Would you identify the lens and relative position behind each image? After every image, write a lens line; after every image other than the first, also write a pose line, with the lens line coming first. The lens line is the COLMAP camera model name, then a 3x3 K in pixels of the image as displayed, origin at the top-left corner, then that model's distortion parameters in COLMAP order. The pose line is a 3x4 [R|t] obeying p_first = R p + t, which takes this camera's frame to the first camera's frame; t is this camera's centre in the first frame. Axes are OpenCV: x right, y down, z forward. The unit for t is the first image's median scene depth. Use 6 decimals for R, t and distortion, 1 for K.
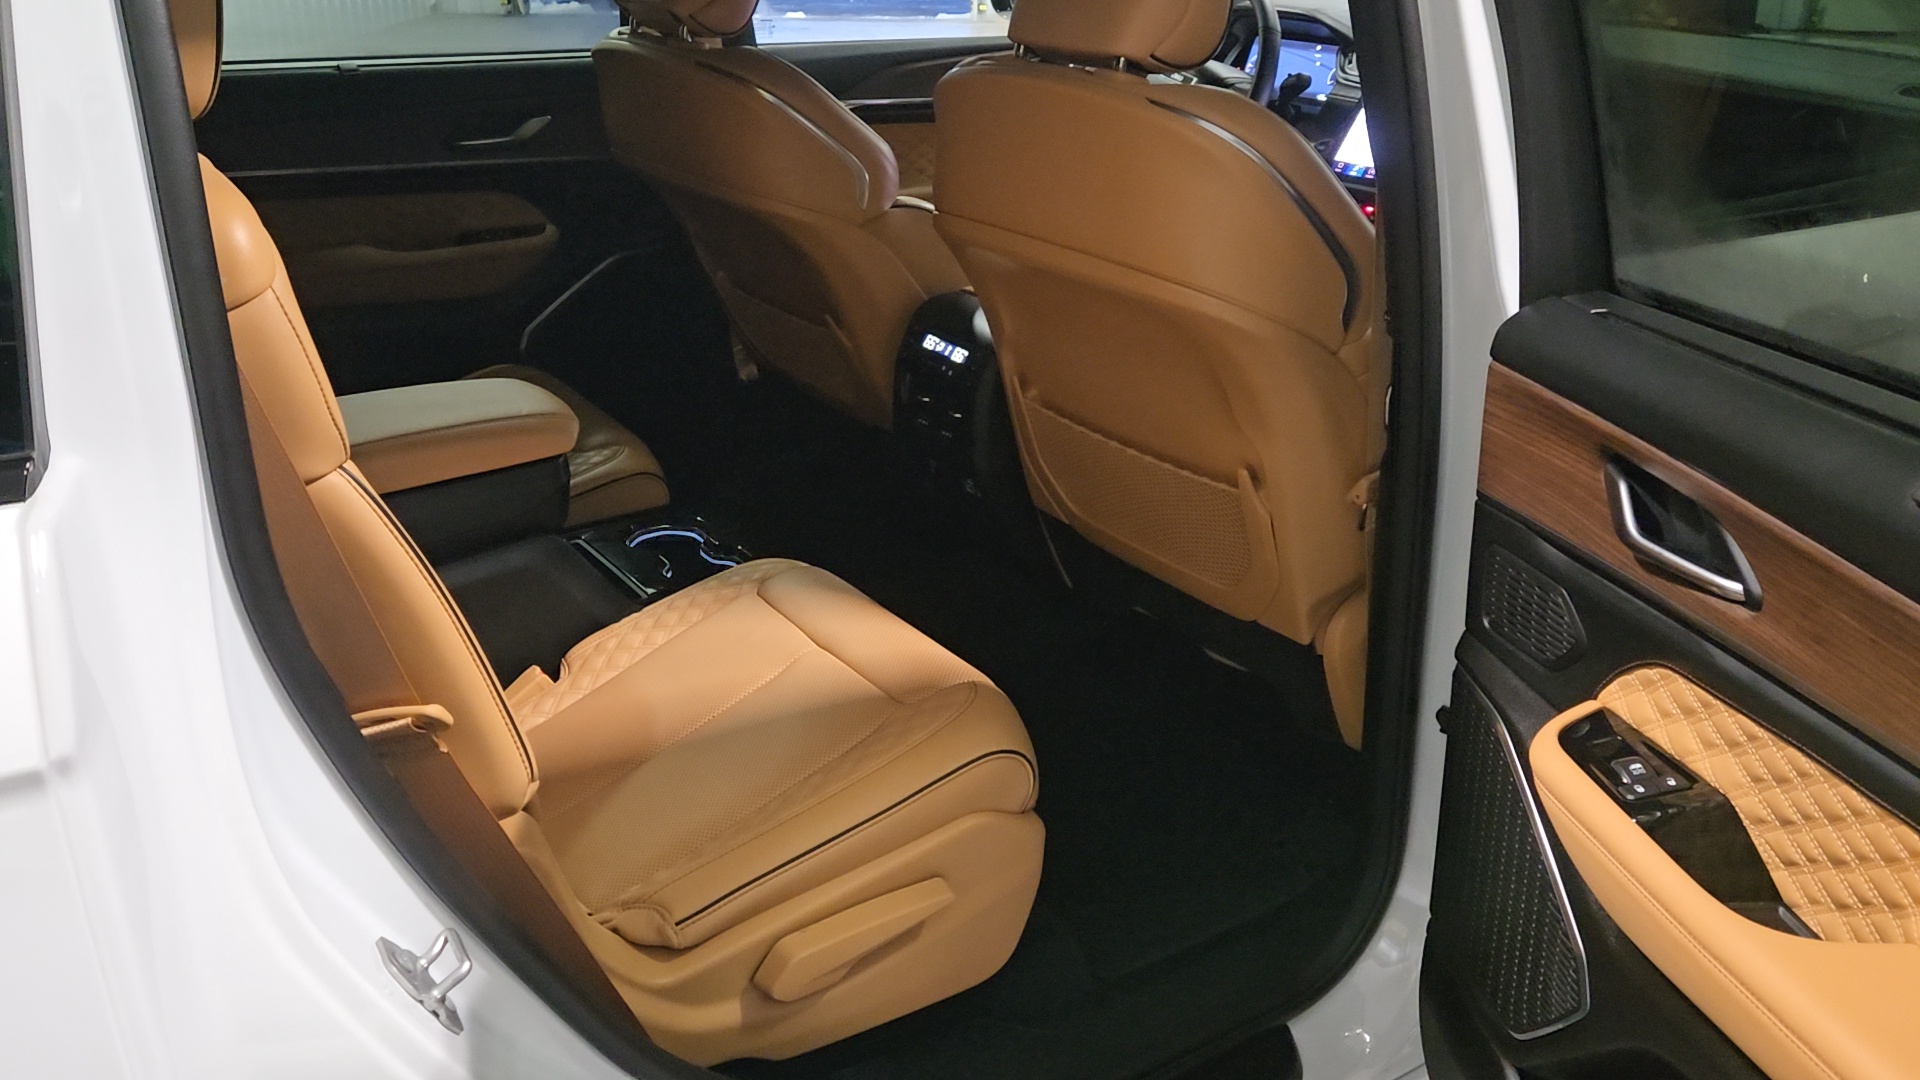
lens RADIAL K [[1588.6, 0, 945.0], [0, 1588.6, 545.2], [0, 0, 1]] dist [0.058502, -0.091049]
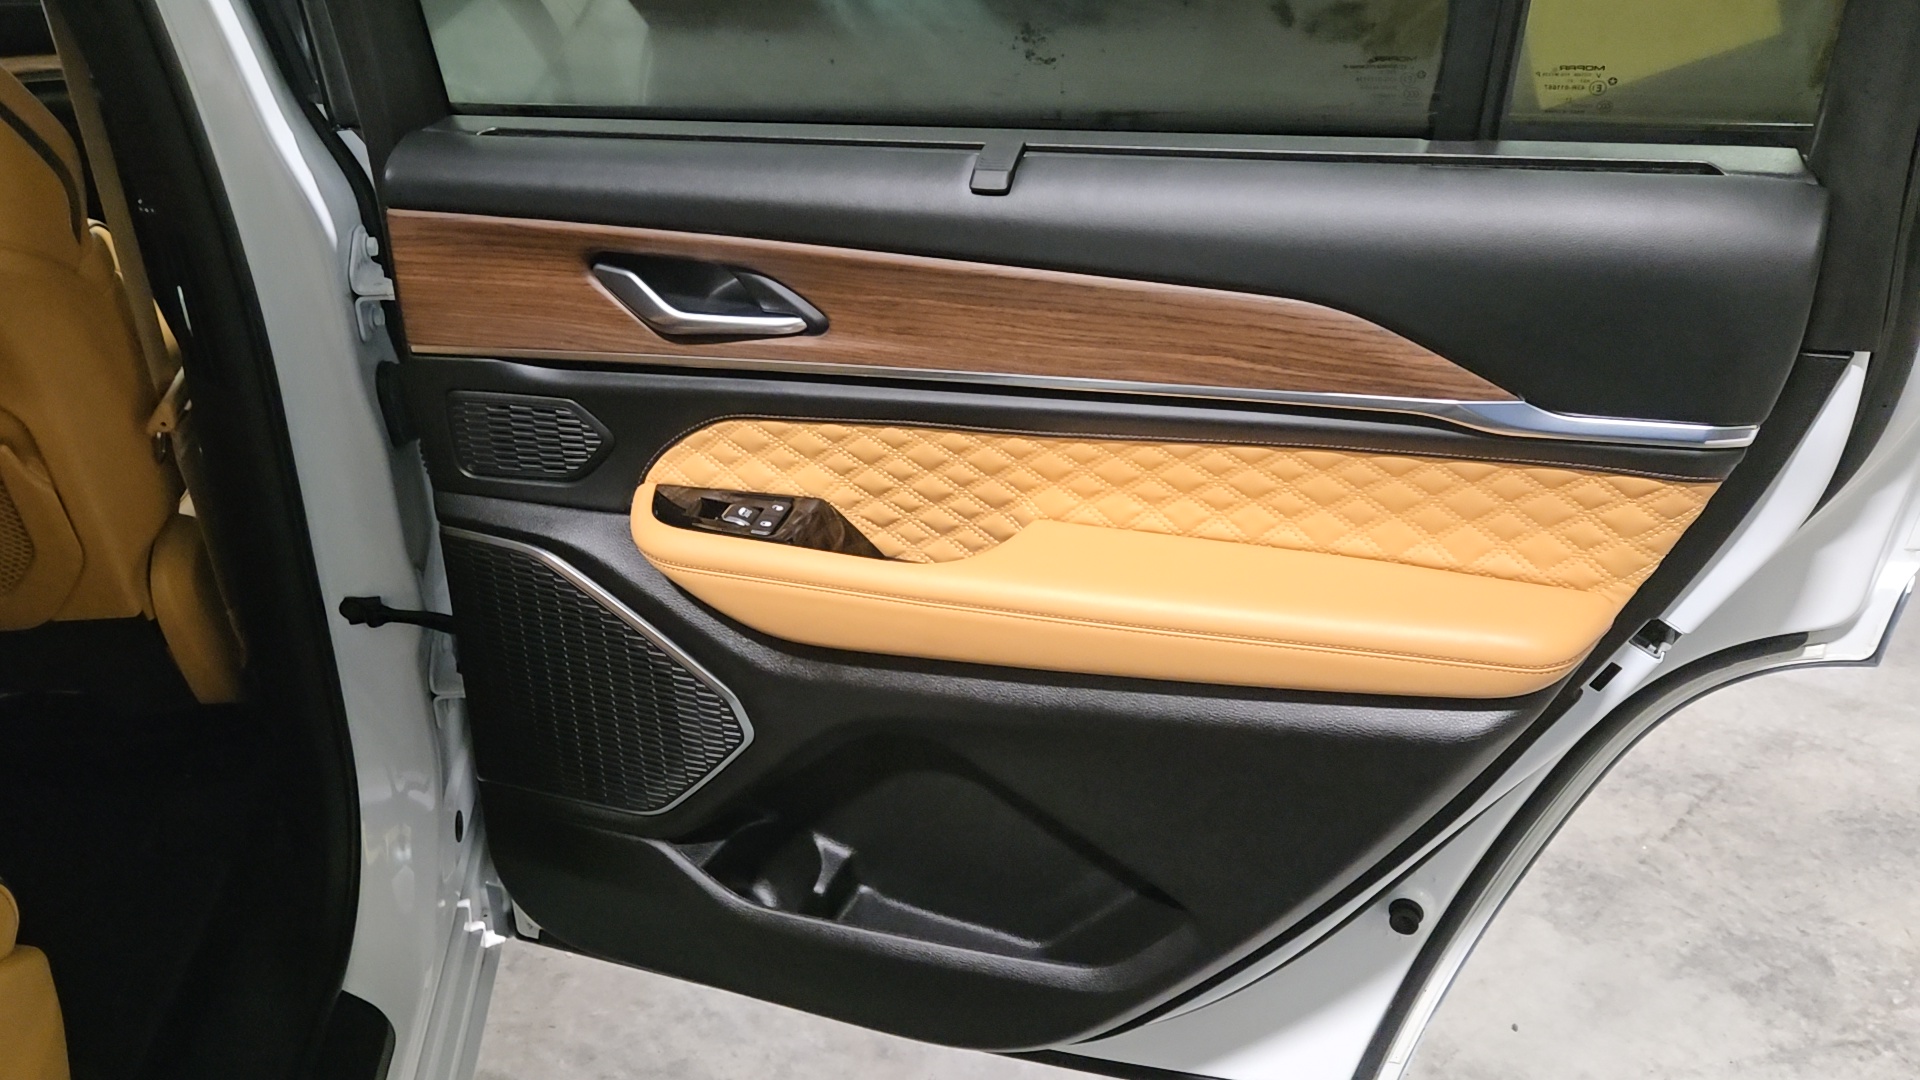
lens RADIAL K [[1588.6, 0, 945.0], [0, 1588.6, 545.2], [0, 0, 1]] dist [0.058502, -0.091049]
pose [[0.479994, -0.395266, 0.783180, -0.379234], [0.336728, 0.907373, 0.251572, -0.071846], [-0.810074, 0.142965, 0.568631, 0.248151]]
